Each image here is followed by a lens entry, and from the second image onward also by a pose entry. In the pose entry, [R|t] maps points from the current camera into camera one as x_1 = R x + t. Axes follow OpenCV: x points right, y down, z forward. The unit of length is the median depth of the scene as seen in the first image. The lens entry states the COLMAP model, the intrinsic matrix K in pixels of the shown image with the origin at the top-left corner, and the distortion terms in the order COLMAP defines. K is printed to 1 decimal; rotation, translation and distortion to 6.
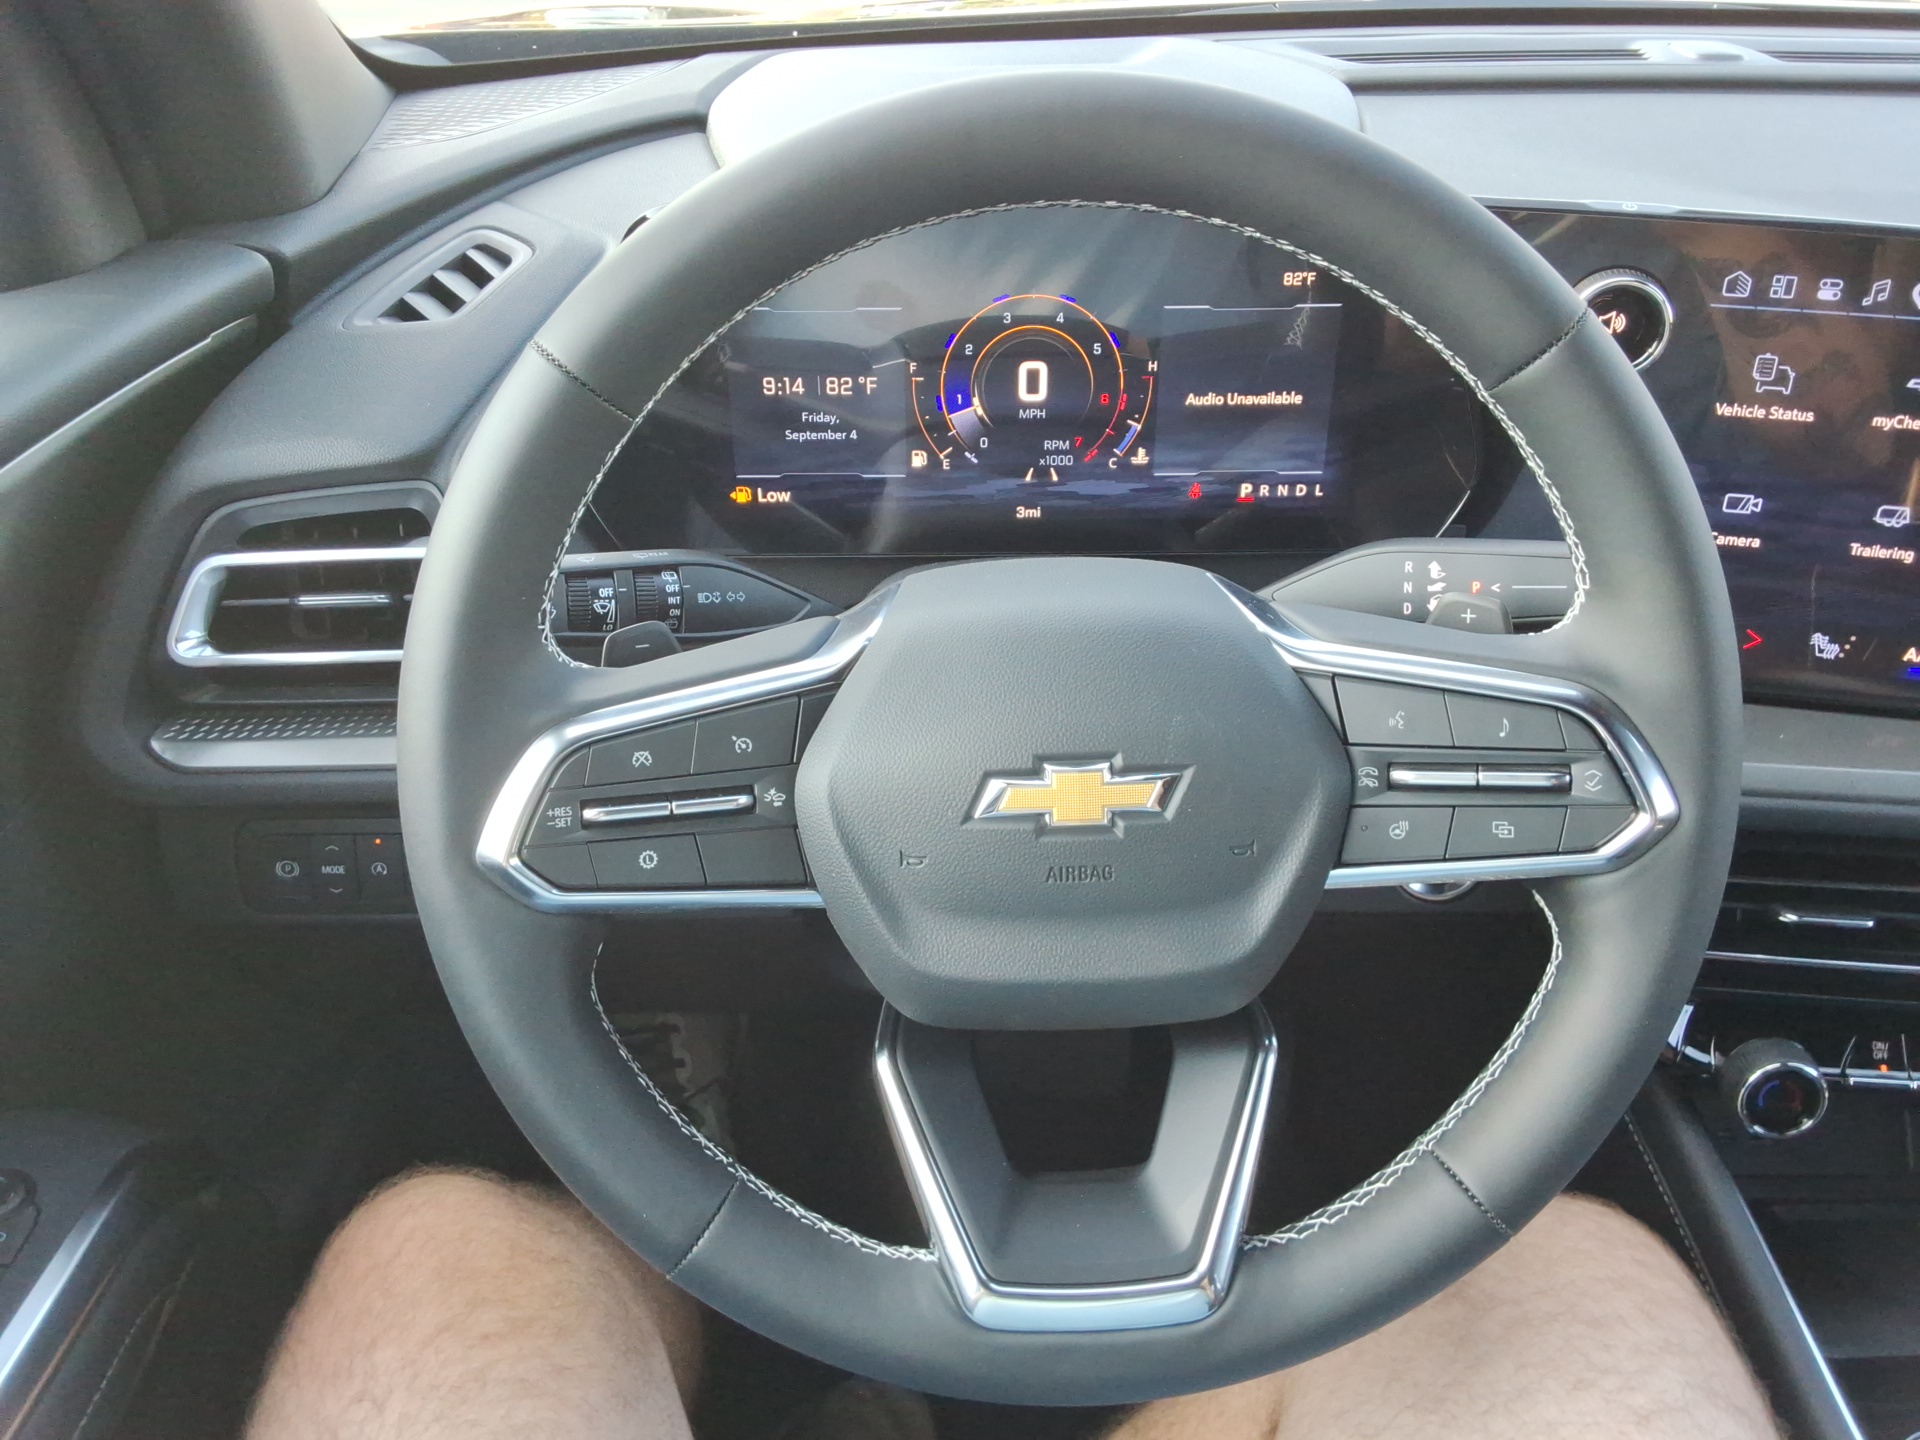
lens RADIAL K [[1548.5, 0, 975.4], [0, 1548.5, 703.0], [0, 0, 1]] dist [0.144125, -0.239803]
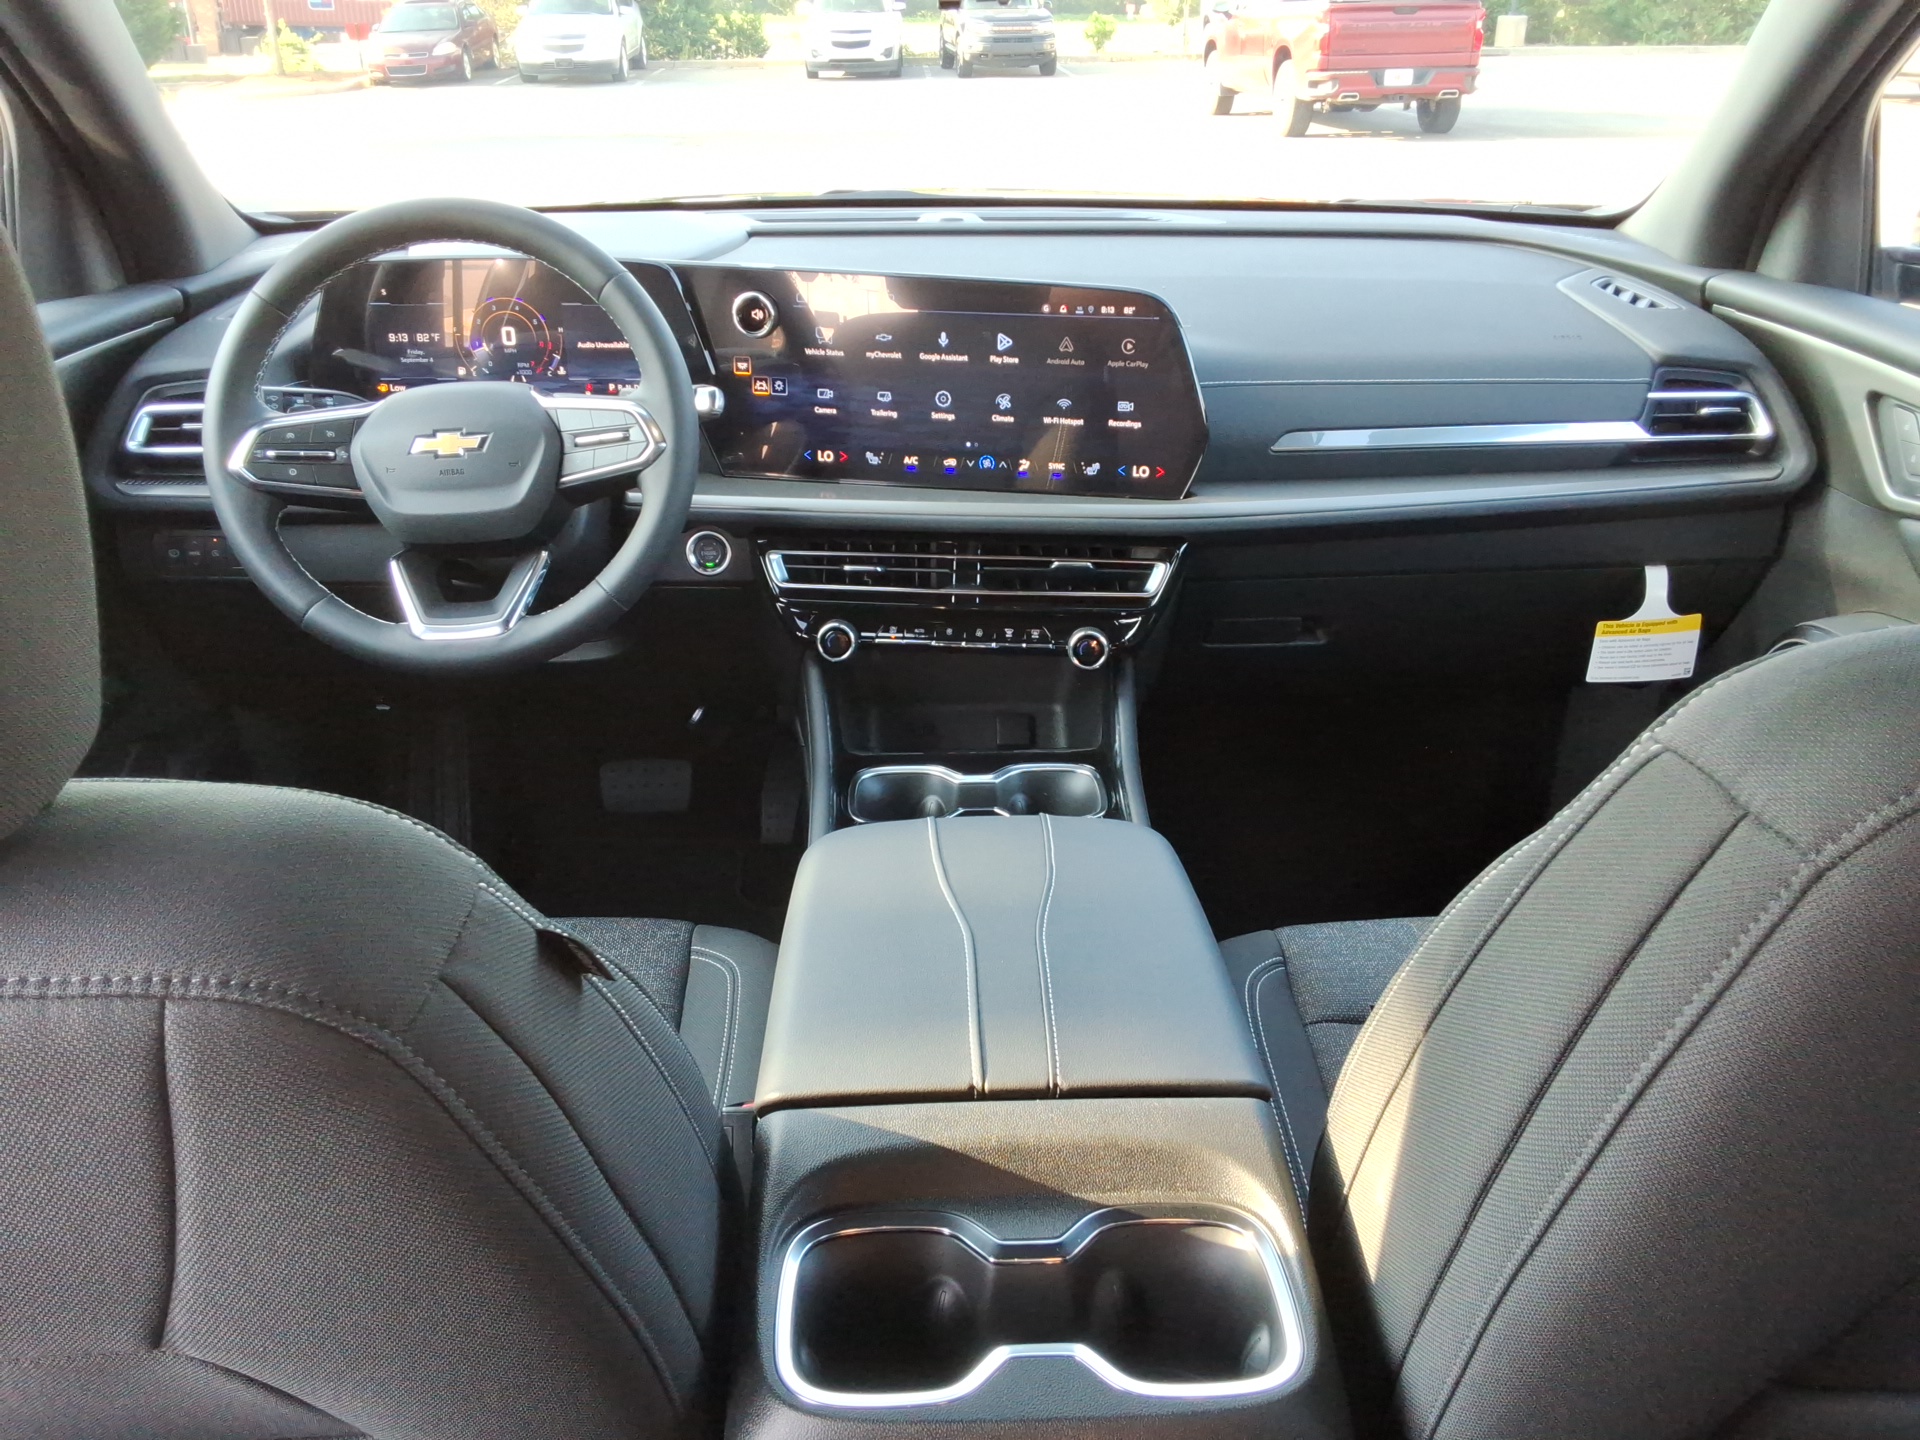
lens RADIAL K [[1531.5, 0, 976.4], [0, 1531.5, 709.6], [0, 0, 1]] dist [0.107104, -0.177178]
pose [[0.999880, -0.007907, 0.013303, 0.694884], [0.009517, 0.992021, -0.125716, 0.637359], [-0.012203, 0.125827, 0.991977, -1.213703]]
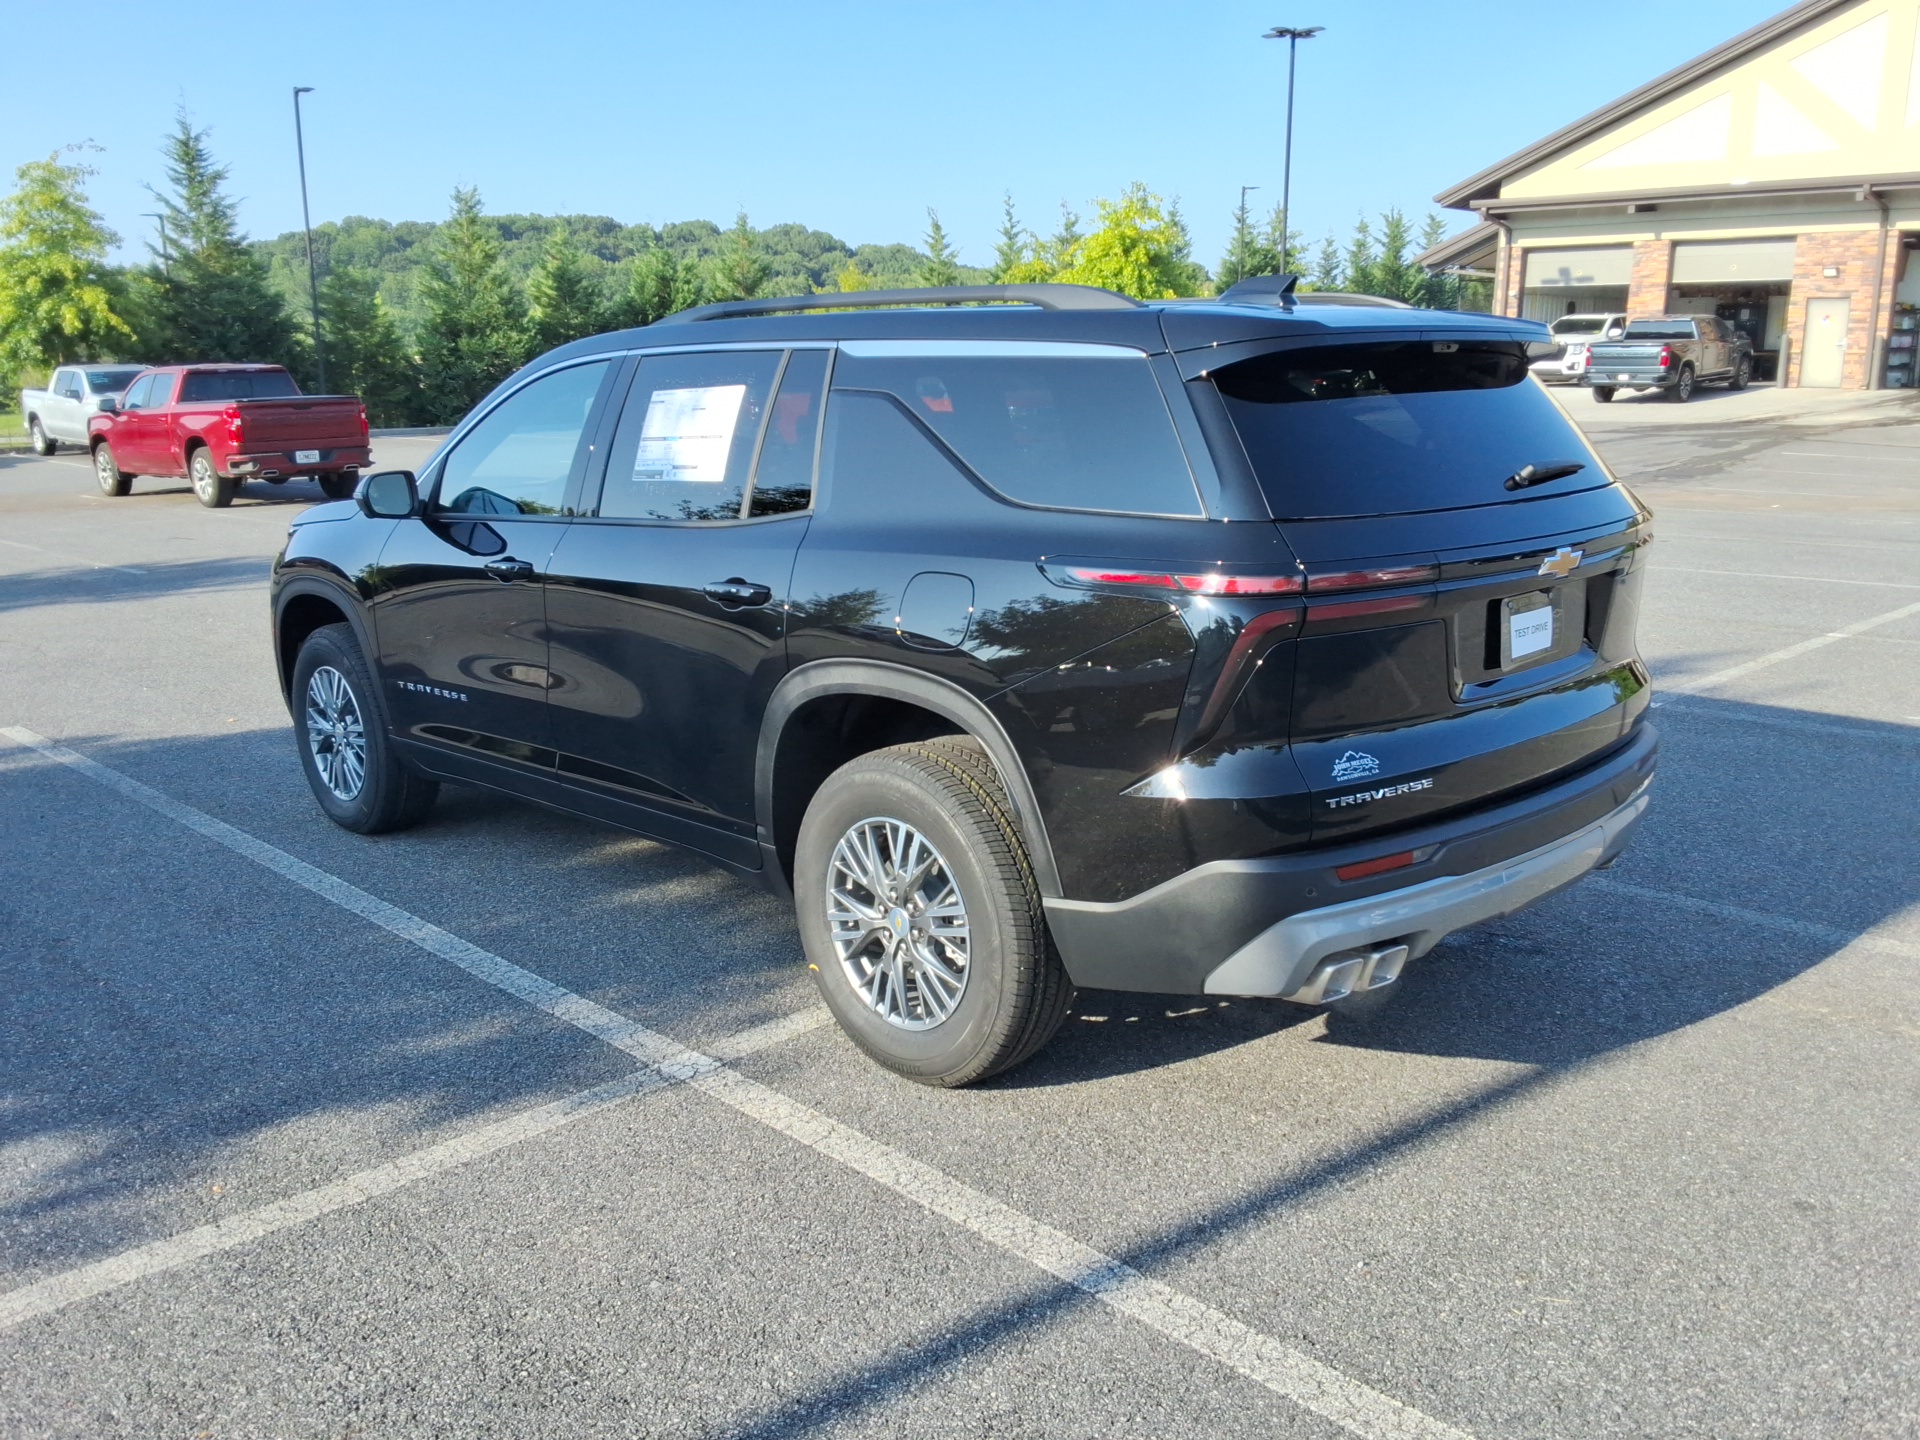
lens RADIAL K [[1531.5, 0, 976.4], [0, 1531.5, 709.6], [0, 0, 1]] dist [0.107104, -0.177178]
pose [[0.732045, -0.156168, 0.663116, -4.316185], [0.373321, 0.906169, -0.198719, 3.507744], [-0.569861, 0.393026, 0.721657, -6.356303]]
